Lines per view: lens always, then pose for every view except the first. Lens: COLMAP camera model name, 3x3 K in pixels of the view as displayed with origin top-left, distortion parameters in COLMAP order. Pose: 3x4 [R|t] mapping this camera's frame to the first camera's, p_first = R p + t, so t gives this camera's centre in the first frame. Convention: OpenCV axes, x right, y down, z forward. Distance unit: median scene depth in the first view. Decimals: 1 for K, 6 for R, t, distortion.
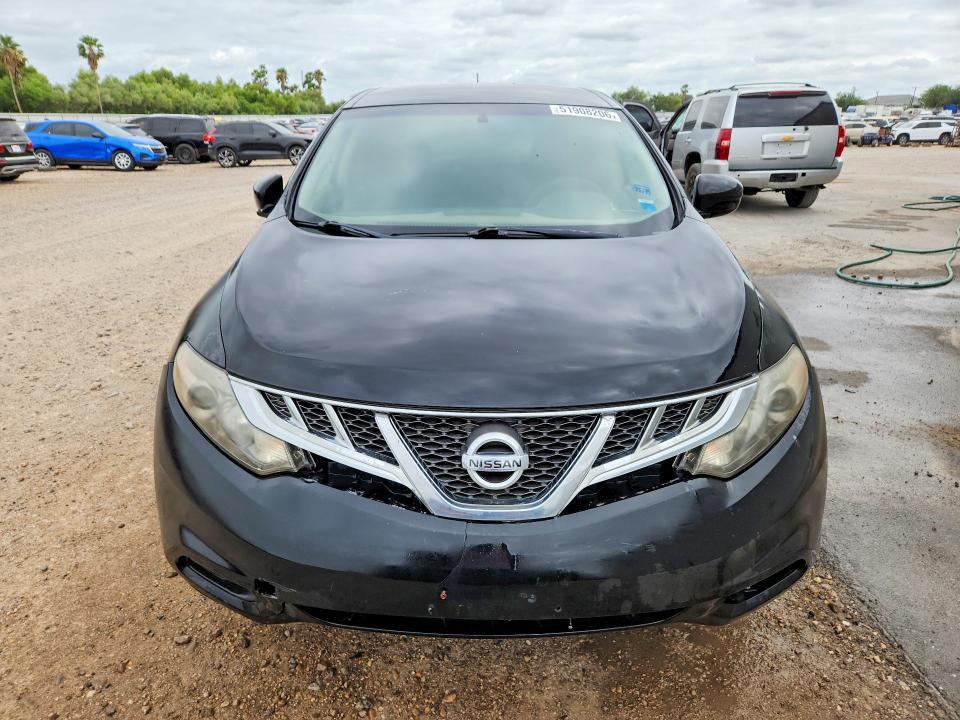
lens RADIAL K [[646.7, 0, 470.8], [0, 646.7, 360.6], [0, 0, 1]] dist [0.045422, -0.035141]
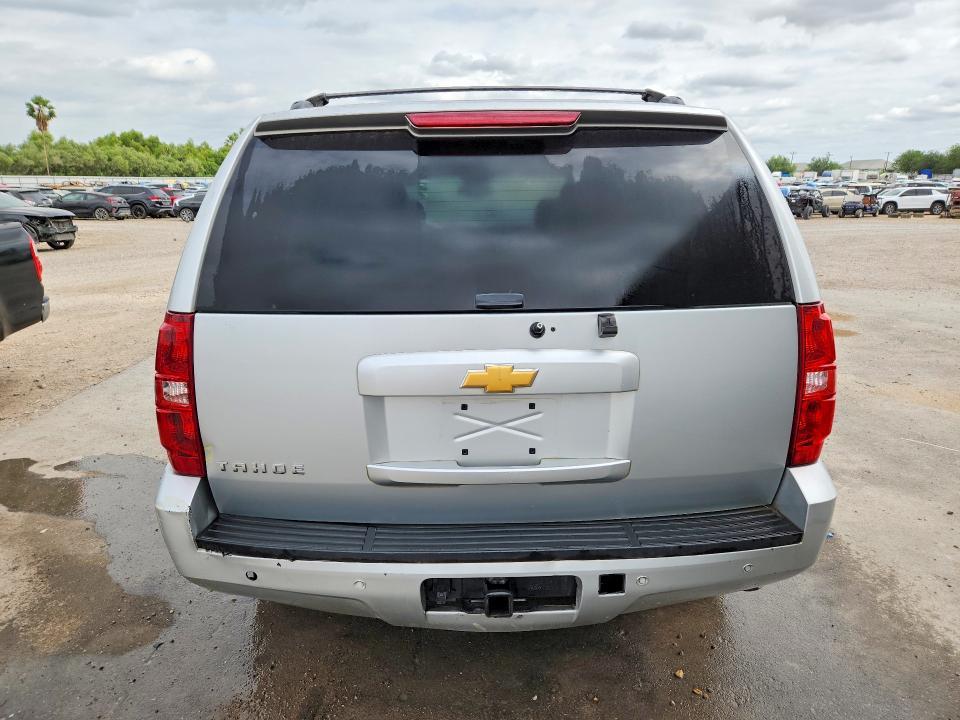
lens RADIAL K [[646.7, 0, 470.8], [0, 646.7, 360.6], [0, 0, 1]] dist [0.045422, -0.035141]
pose [[0.999898, -0.000897, 0.014247, 0.037551], [0.002111, 0.996342, -0.085429, -0.026212], [-0.014118, 0.085450, 0.996242, 0.065984]]
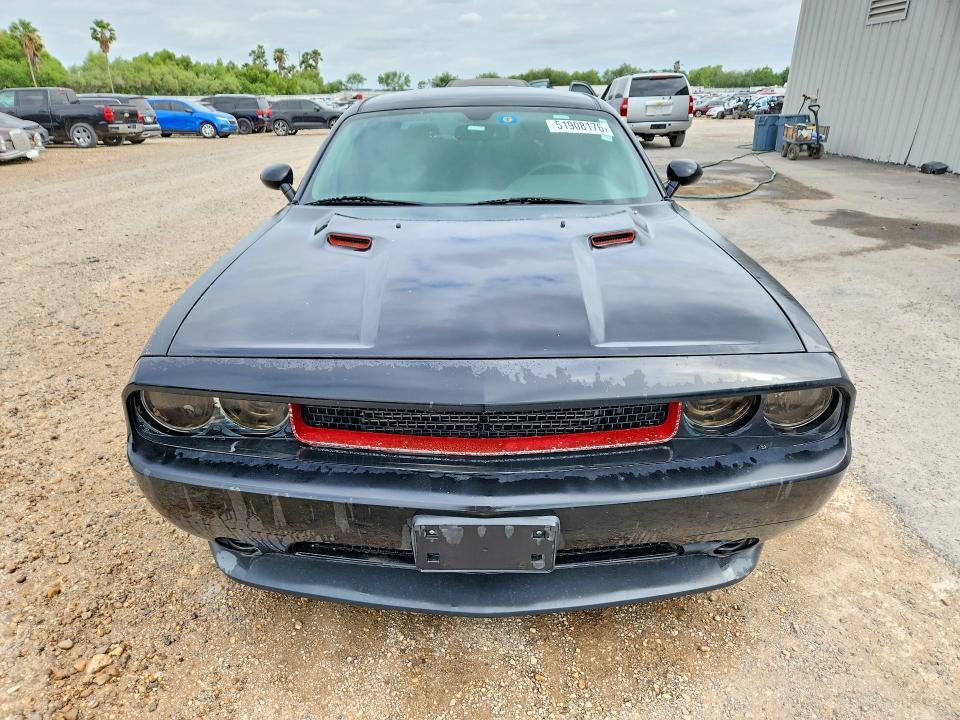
lens RADIAL K [[646.7, 0, 470.8], [0, 646.7, 360.6], [0, 0, 1]] dist [0.045422, -0.035141]
pose [[0.999938, -0.010622, 0.003377, -0.002336], [0.010523, 0.999551, 0.028041, 0.022799], [-0.003673, -0.028004, 0.999601, -0.059022]]
